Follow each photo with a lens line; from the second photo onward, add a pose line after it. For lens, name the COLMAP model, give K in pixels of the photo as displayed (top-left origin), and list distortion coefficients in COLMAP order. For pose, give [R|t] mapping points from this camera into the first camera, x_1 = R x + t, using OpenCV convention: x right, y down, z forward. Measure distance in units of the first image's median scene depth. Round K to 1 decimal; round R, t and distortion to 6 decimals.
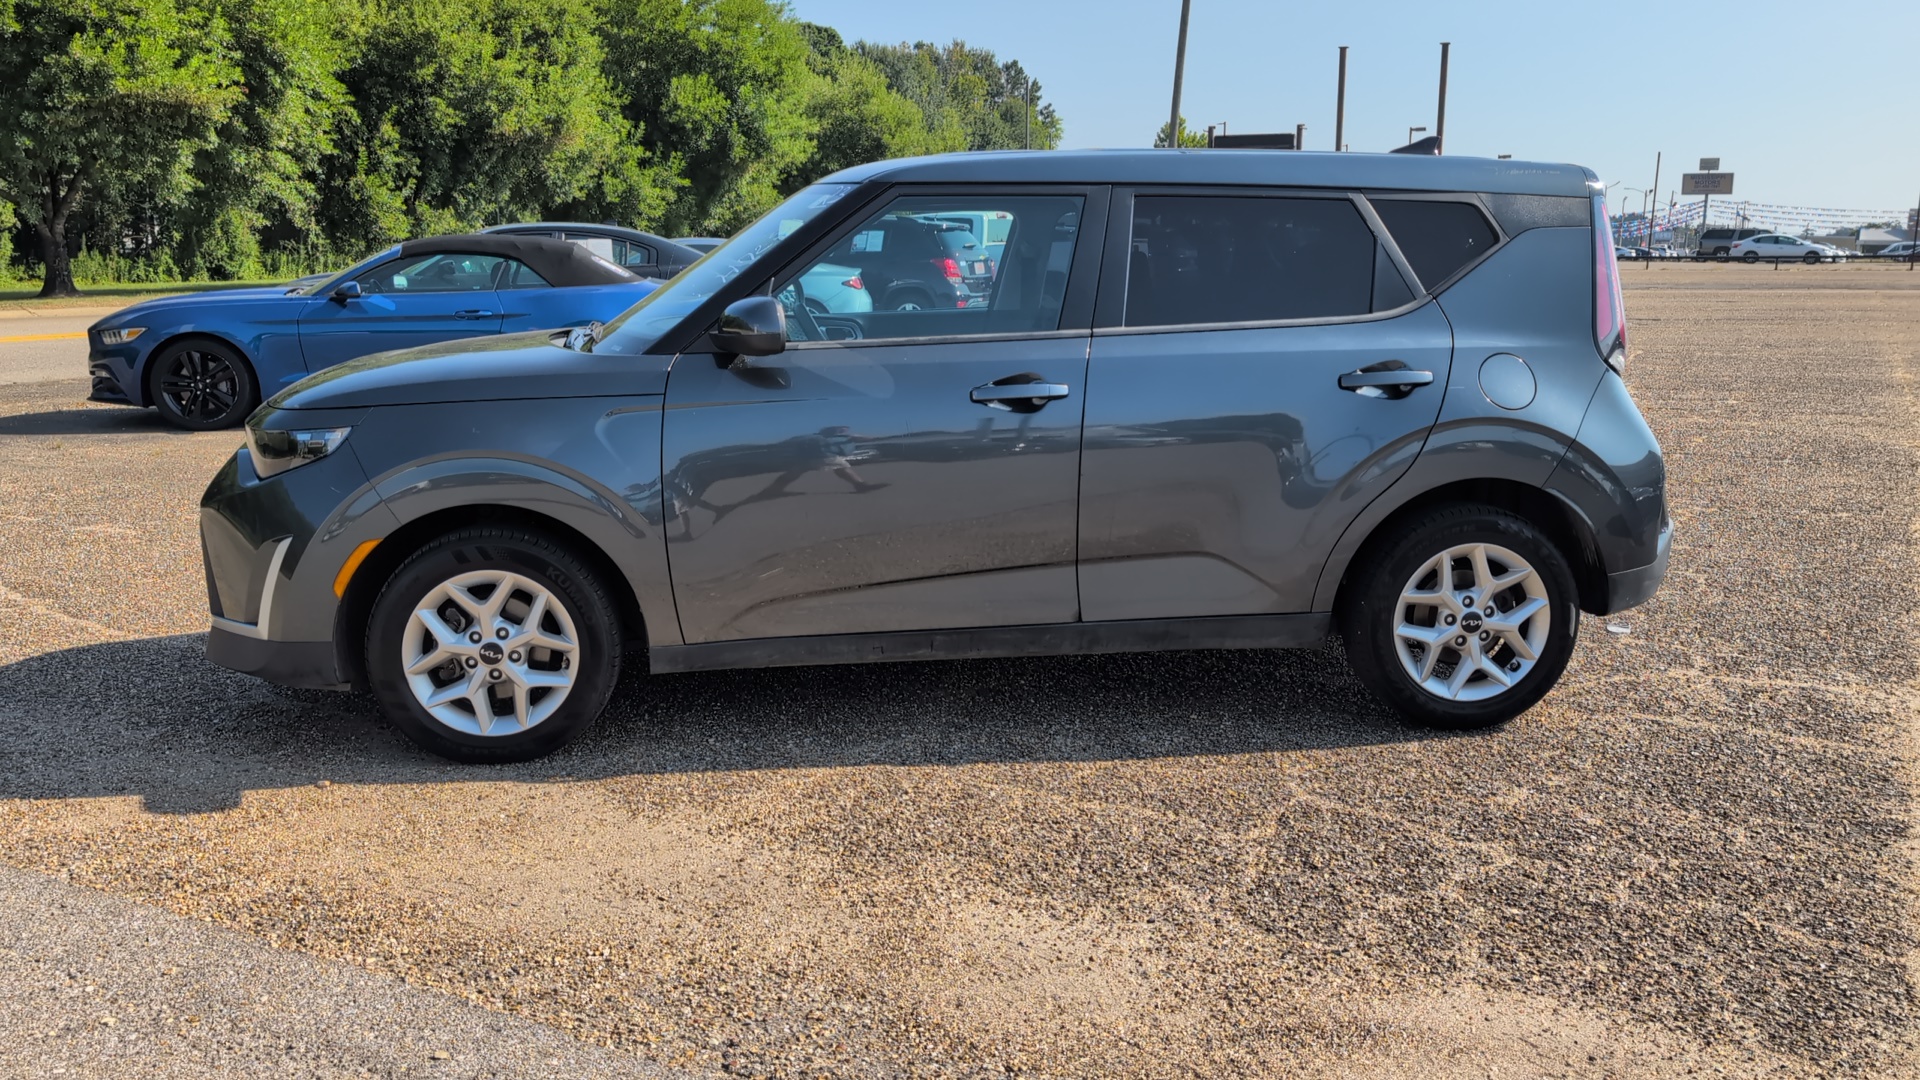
lens RADIAL K [[1591.5, 0, 960.0], [0, 1591.5, 540.0], [0, 0, 1]] dist [0.000232, -0.010869]
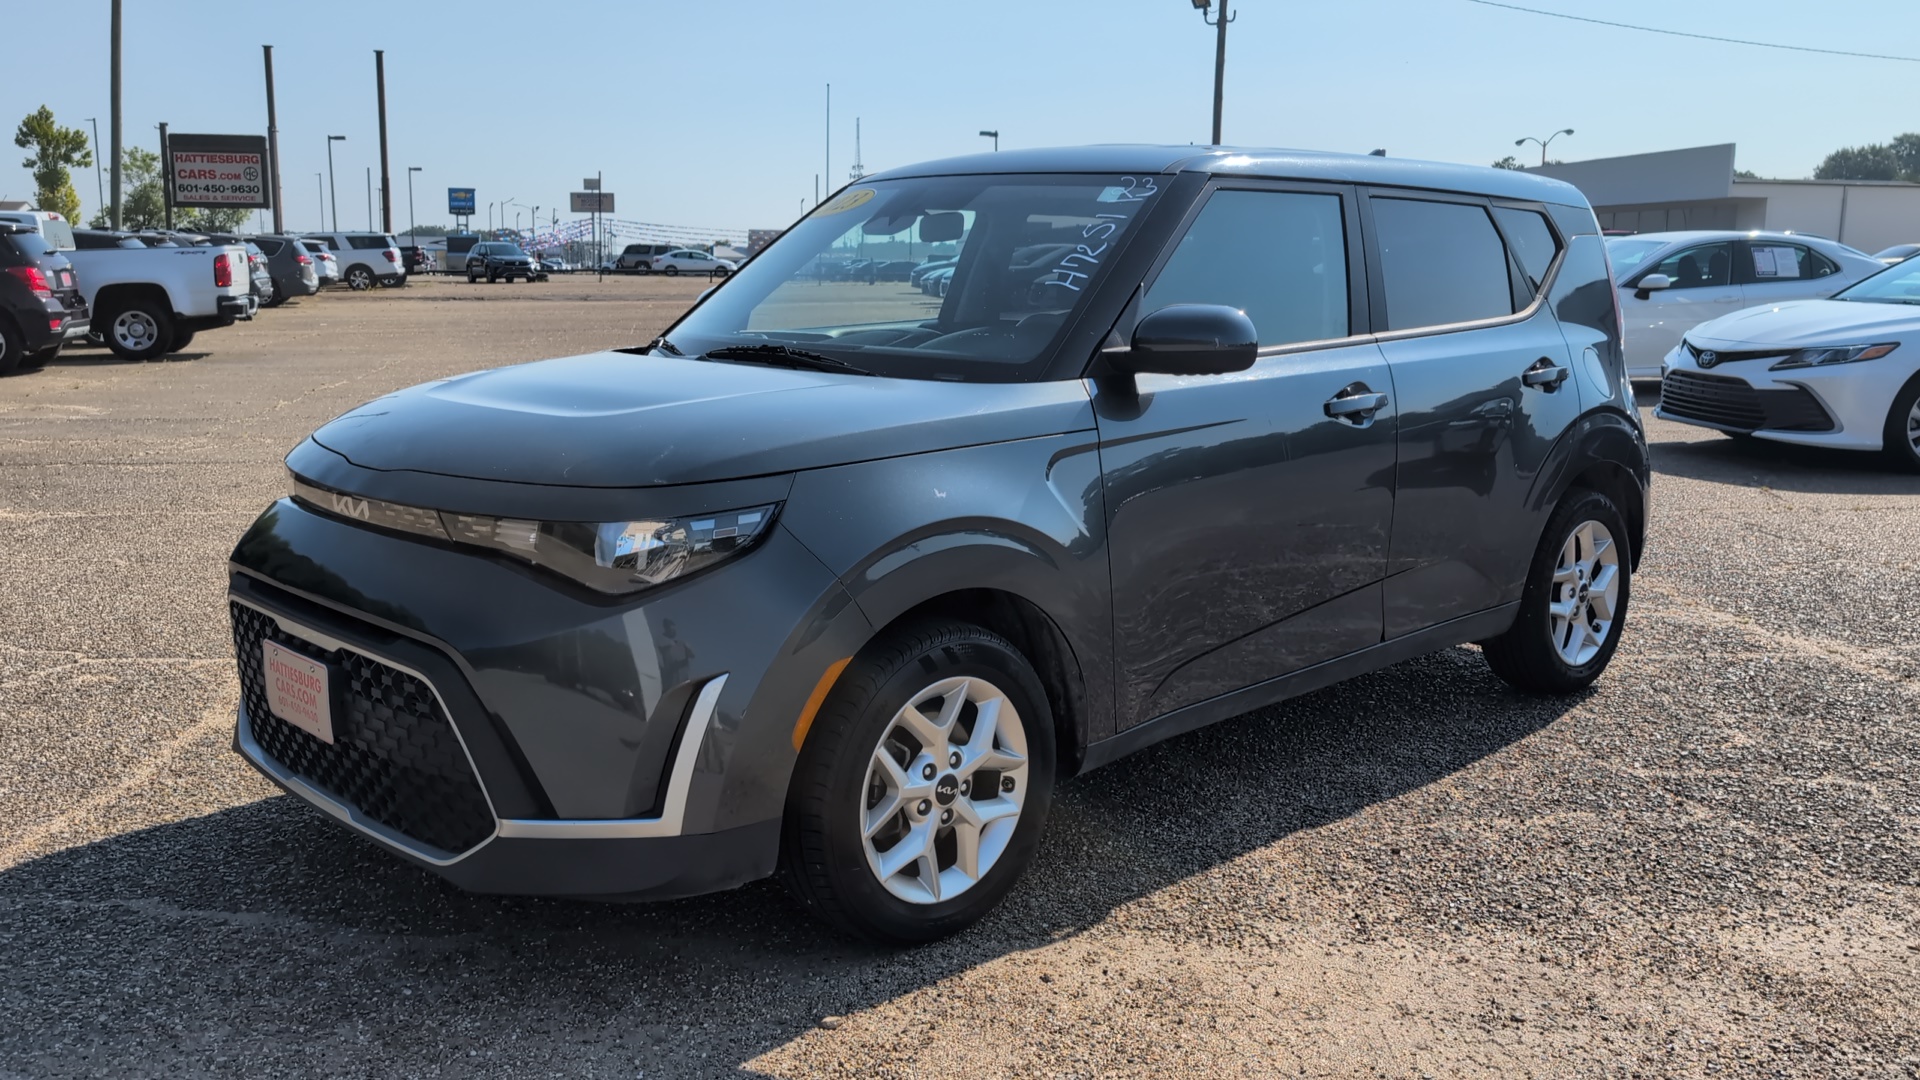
lens RADIAL K [[1591.5, 0, 960.0], [0, 1591.5, 540.0], [0, 0, 1]] dist [0.000232, -0.010869]
pose [[0.792002, -0.098037, 0.602596, -0.068958], [0.102852, 0.994341, 0.026591, -0.005941], [-0.601793, 0.040918, 0.797603, 0.038651]]
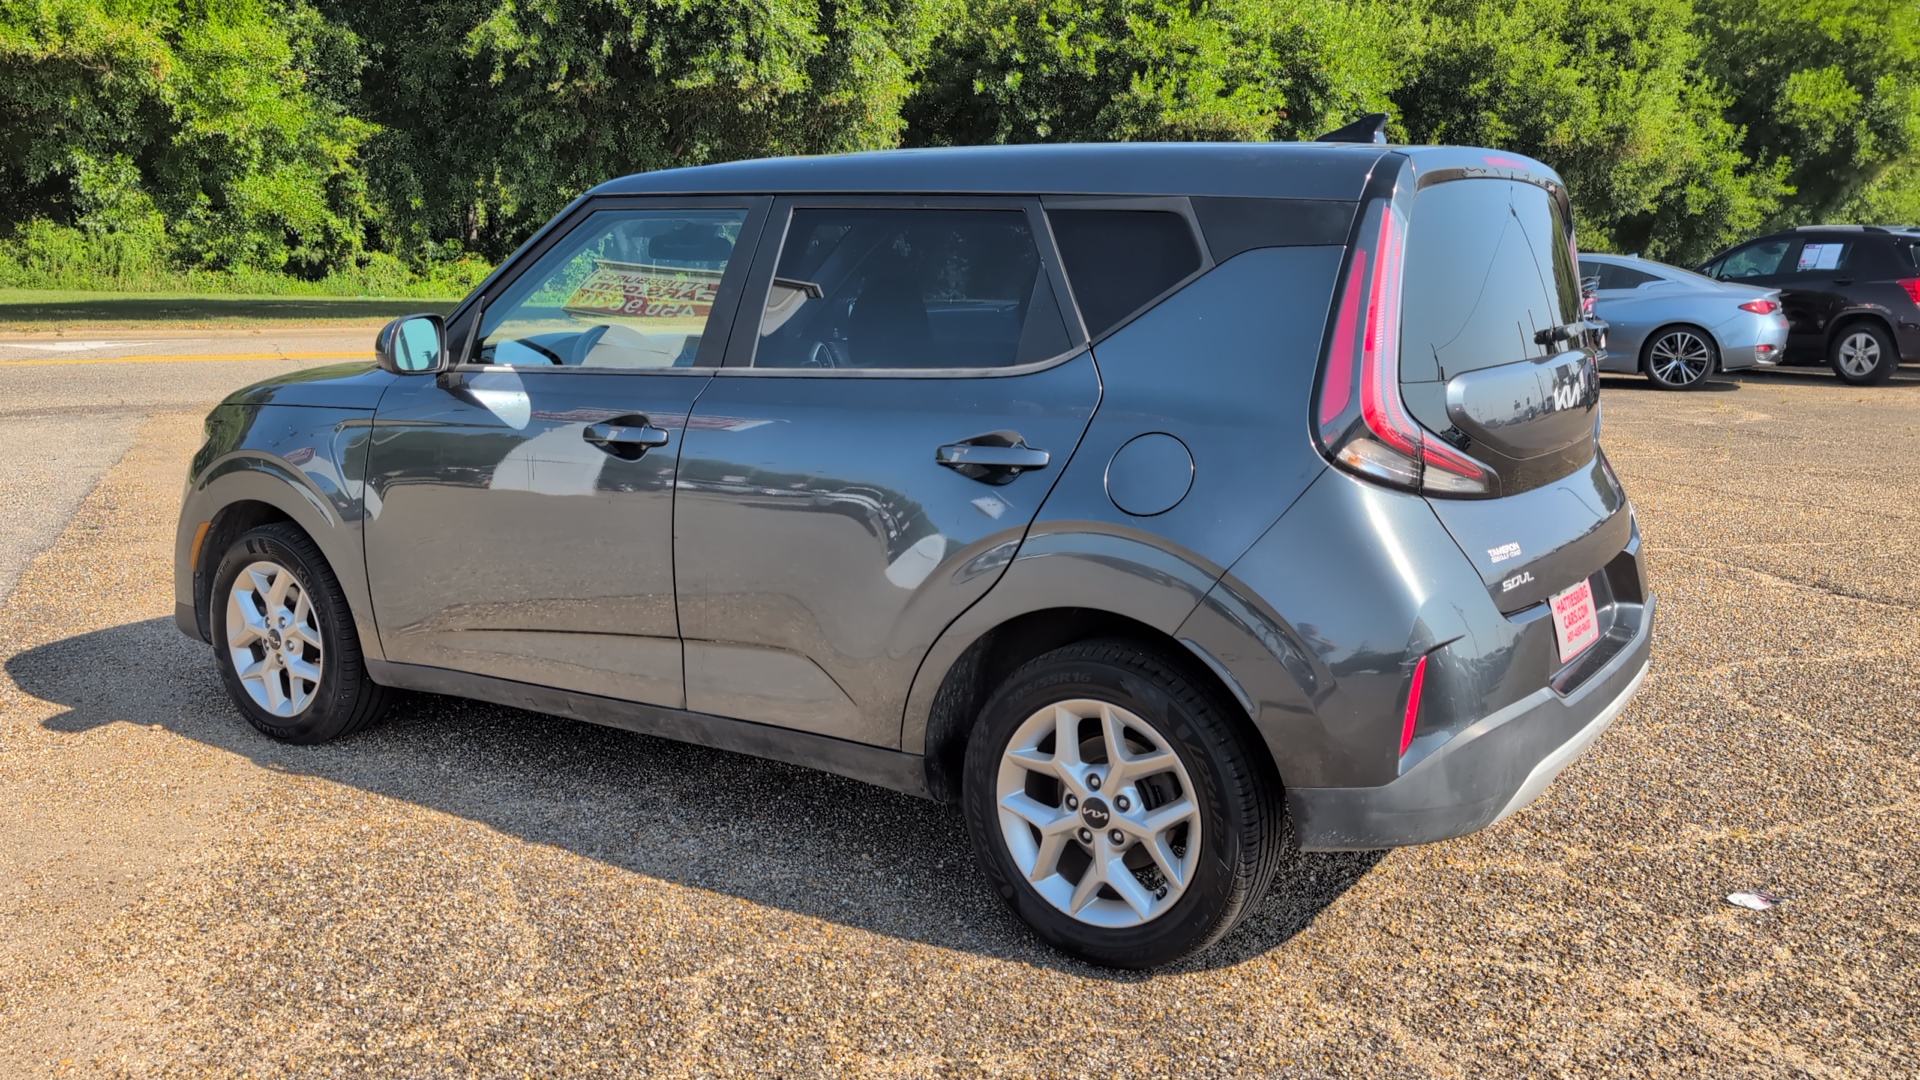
lens RADIAL K [[1591.5, 0, 960.0], [0, 1591.5, 540.0], [0, 0, 1]] dist [0.000232, -0.010869]
pose [[0.767618, 0.112573, -0.630943, 0.071096], [-0.118257, 0.992428, 0.033195, -0.008386], [0.629903, 0.049132, 0.775119, 0.042236]]
